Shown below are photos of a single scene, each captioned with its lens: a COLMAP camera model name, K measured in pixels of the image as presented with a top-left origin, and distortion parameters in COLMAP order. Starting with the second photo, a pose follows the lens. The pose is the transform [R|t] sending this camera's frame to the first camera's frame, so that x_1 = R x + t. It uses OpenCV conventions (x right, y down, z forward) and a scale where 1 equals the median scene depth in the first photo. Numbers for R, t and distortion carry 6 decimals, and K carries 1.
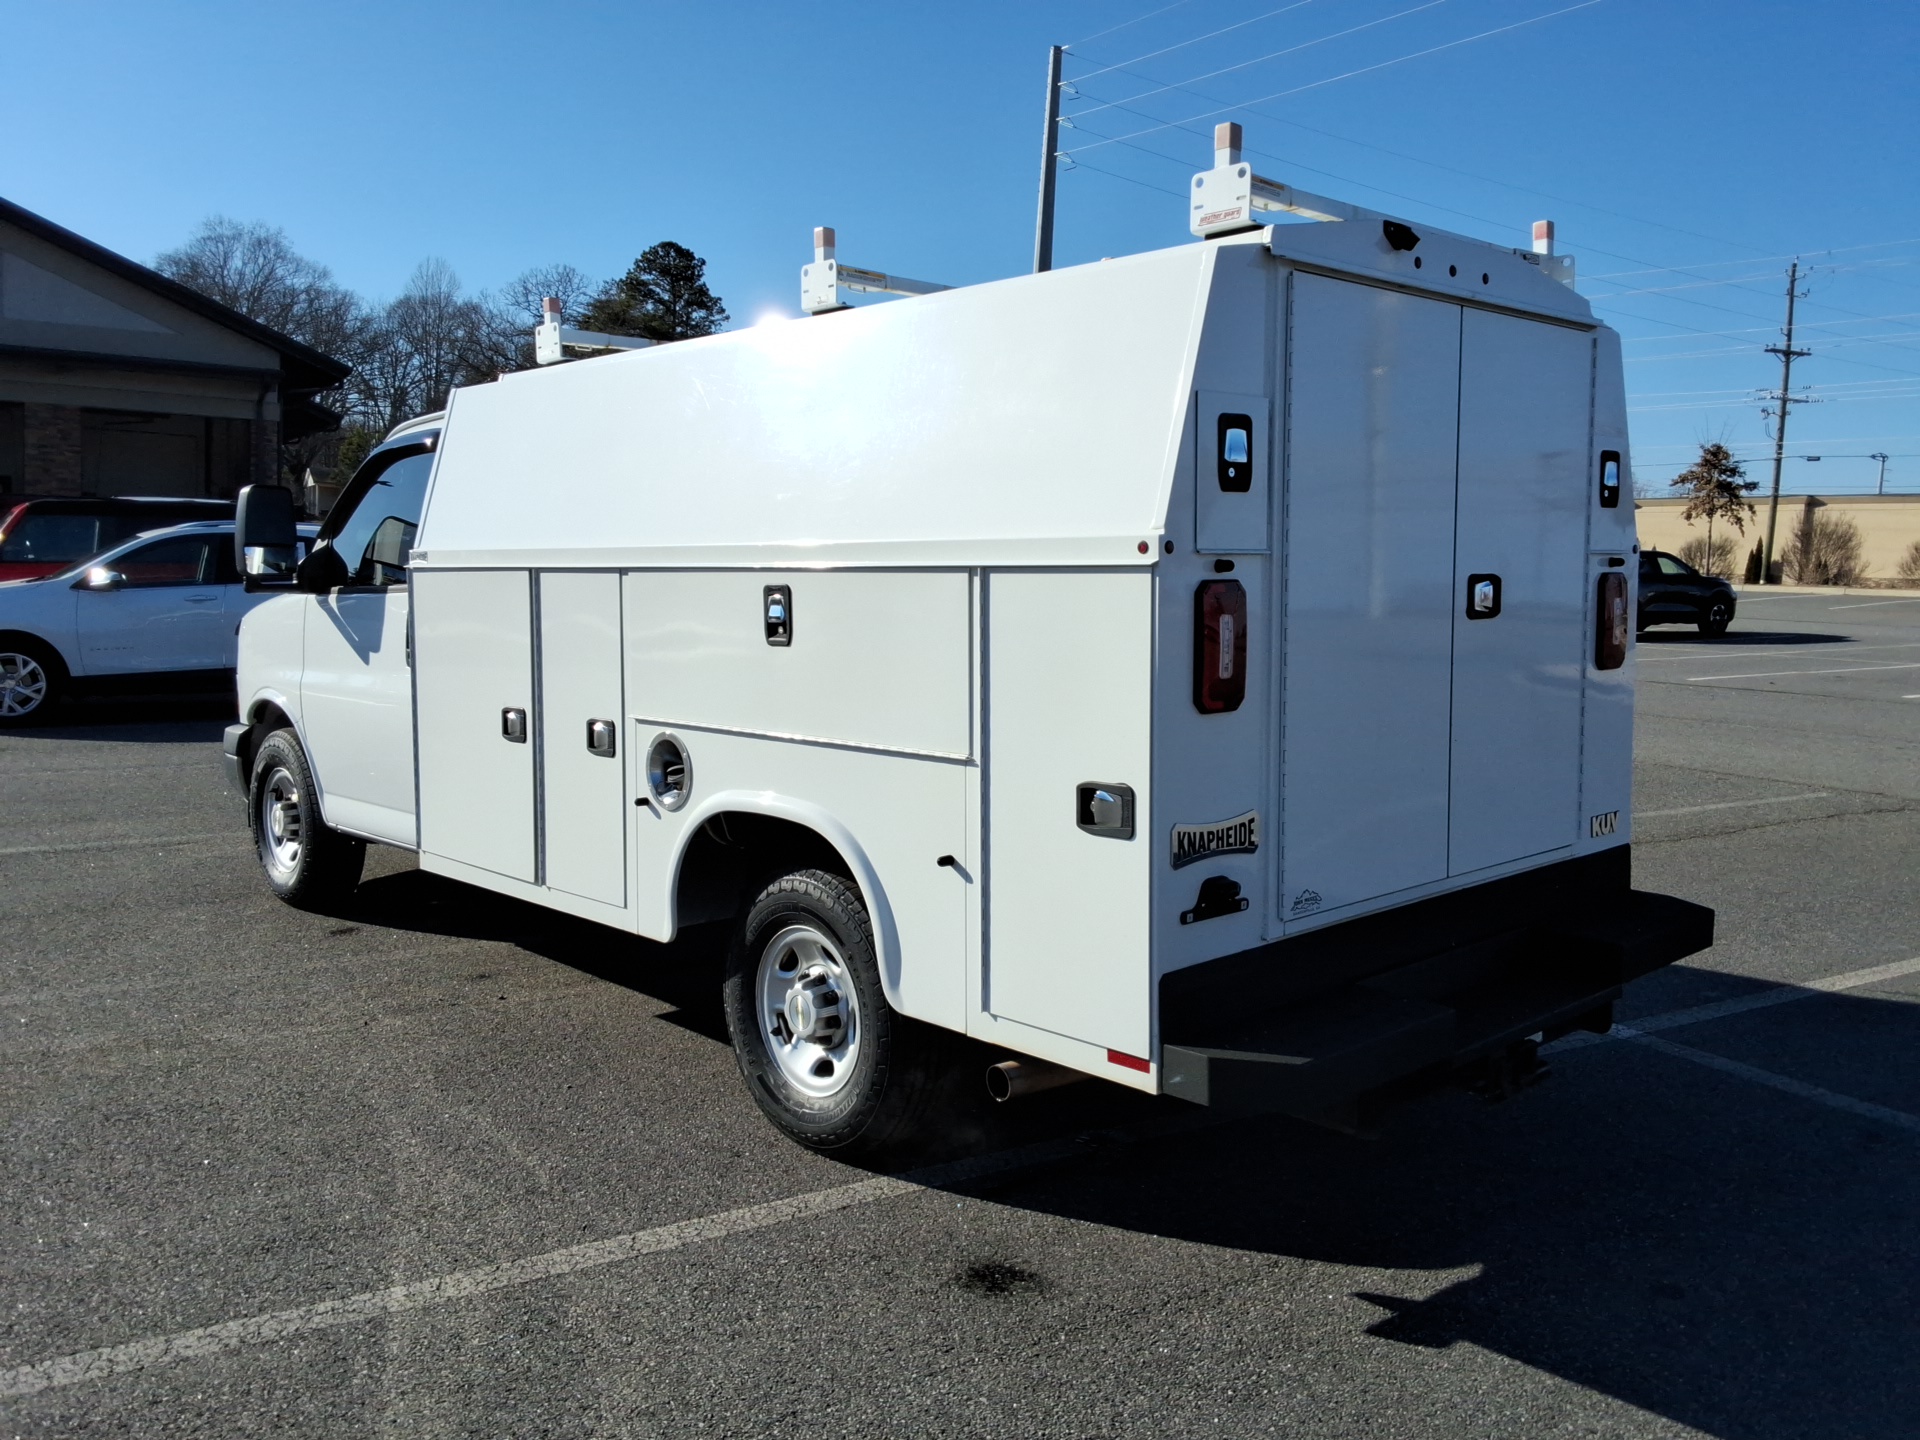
lens RADIAL K [[1540.5, 0, 978.0], [0, 1540.5, 703.3], [0, 0, 1]] dist [0.137752, -0.234872]
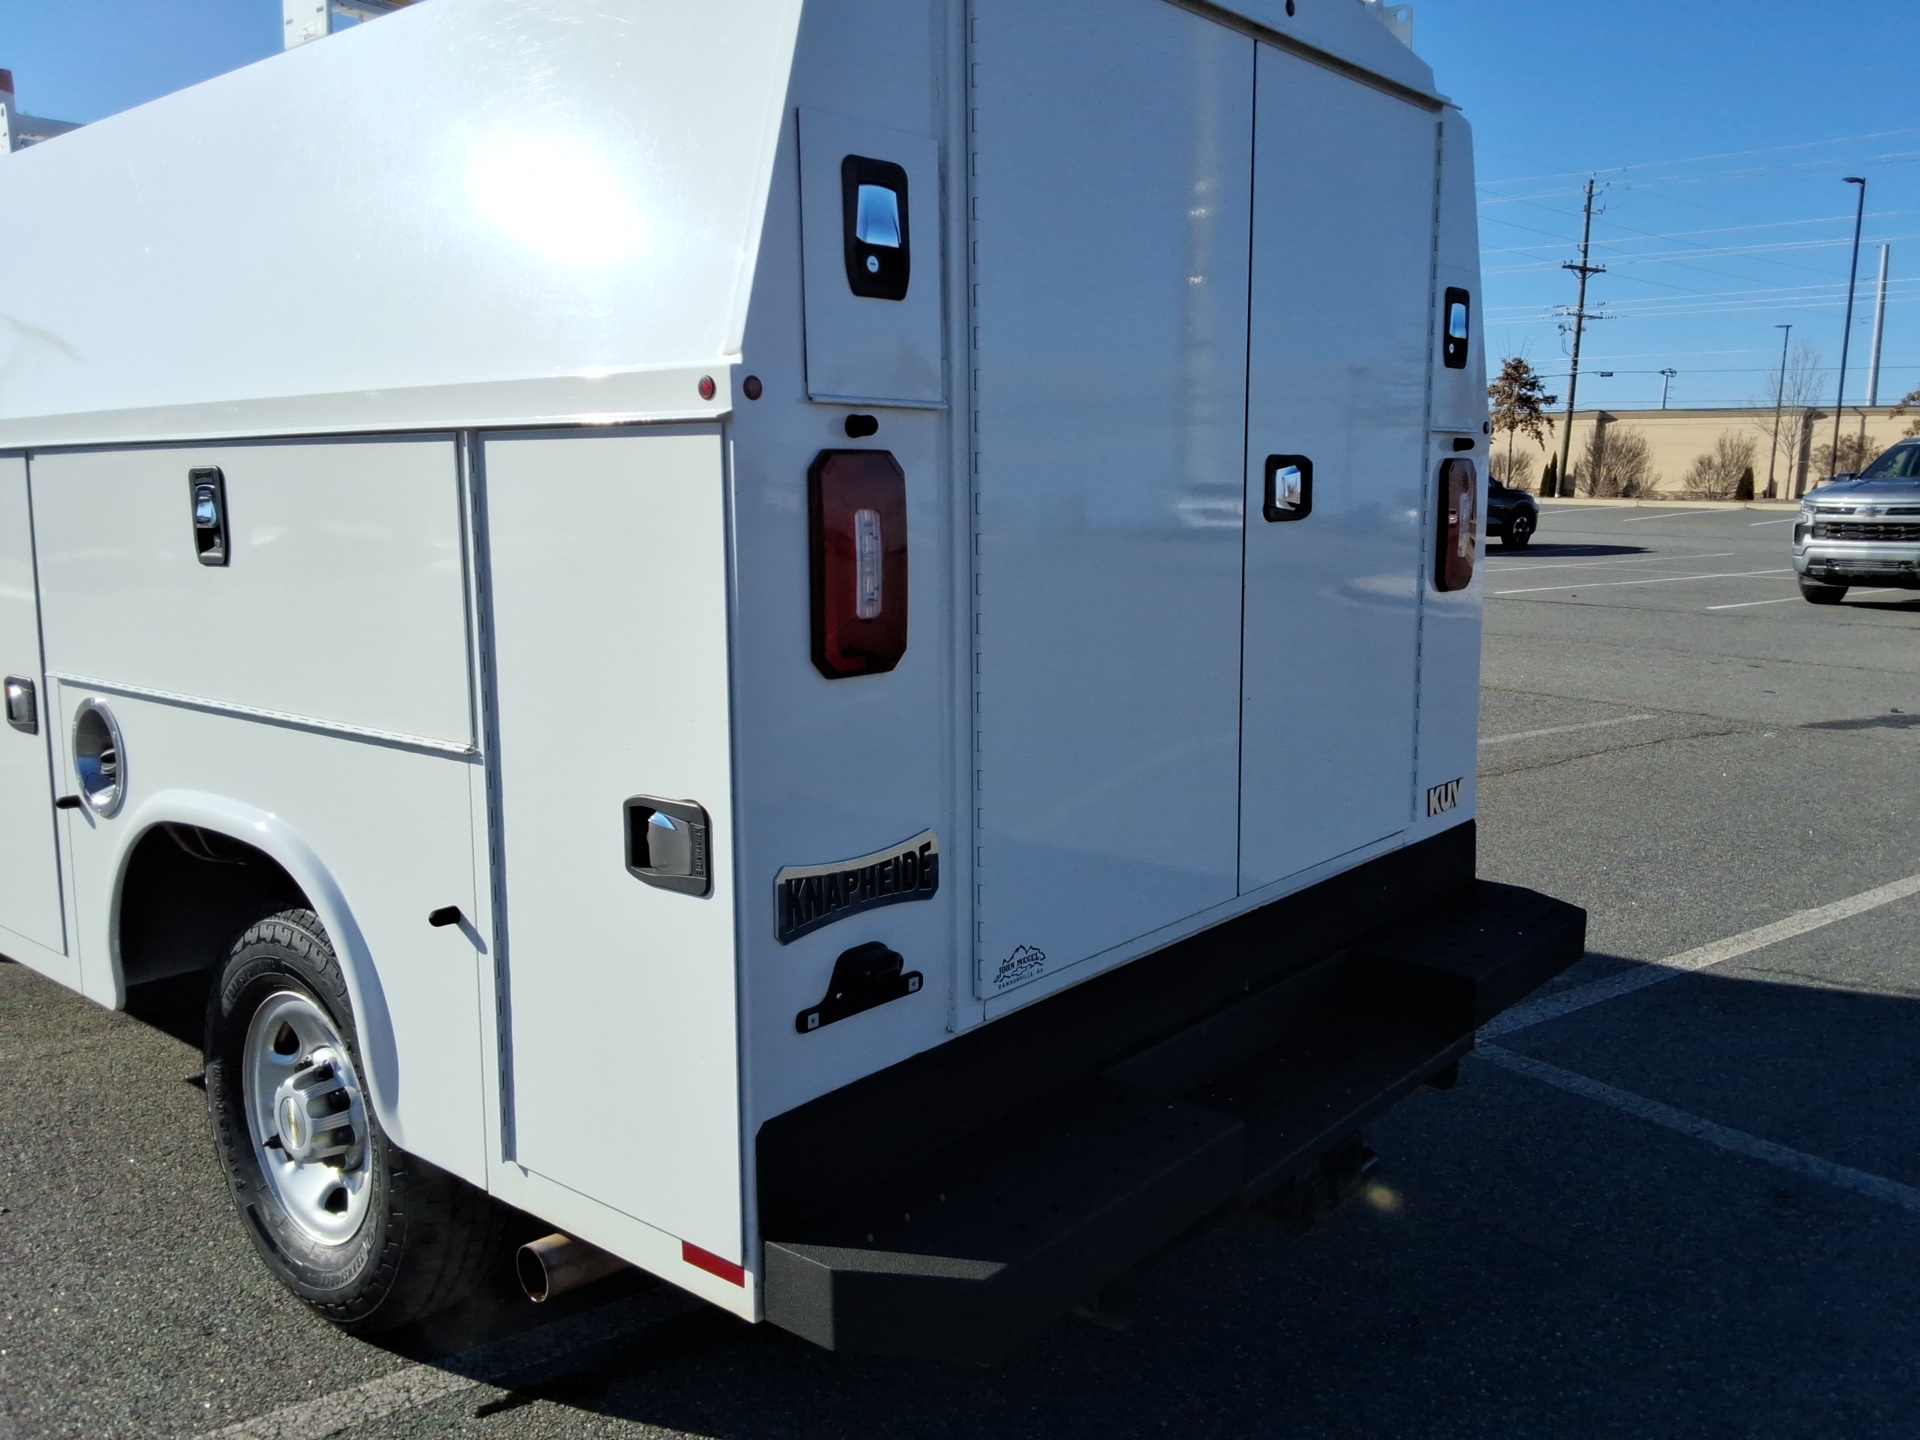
lens RADIAL K [[1540.5, 0, 978.0], [0, 1540.5, 703.3], [0, 0, 1]] dist [0.137752, -0.234872]
pose [[0.993647, -0.017741, 0.111132, 0.102699], [0.011855, 0.998503, 0.053406, -0.010997], [-0.111913, -0.051749, 0.992370, 0.307655]]
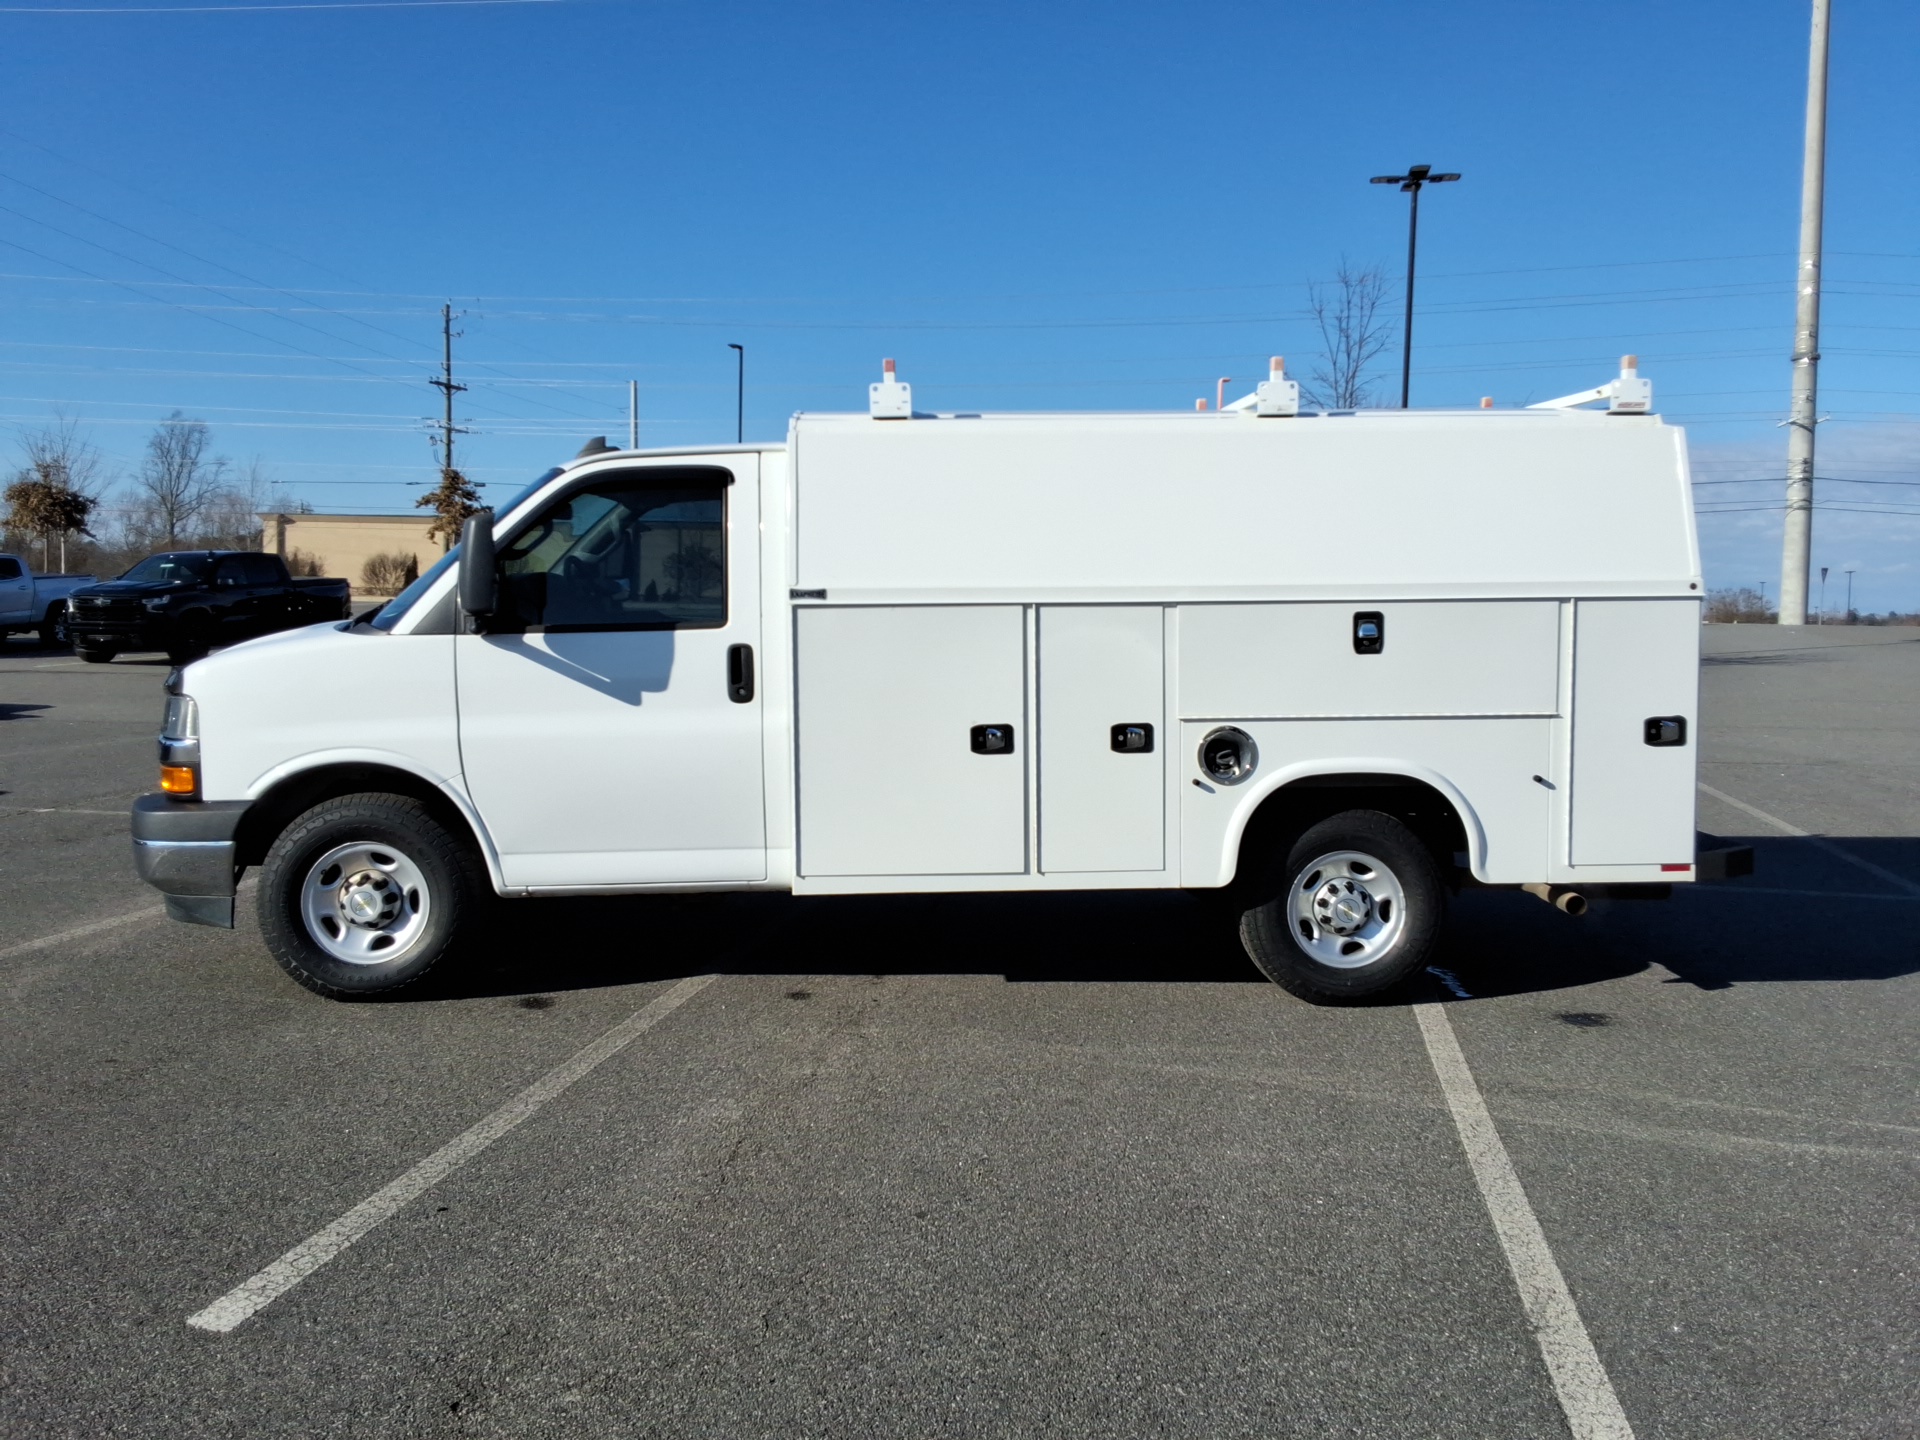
lens RADIAL K [[1536.6, 0, 978.6], [0, 1536.6, 693.0], [0, 0, 1]] dist [0.143272, -0.215960]
pose [[0.652515, -0.059444, 0.755441, -1.382665], [0.070713, 0.997345, 0.017400, -0.048818], [-0.754469, 0.042066, 0.654986, 0.306835]]
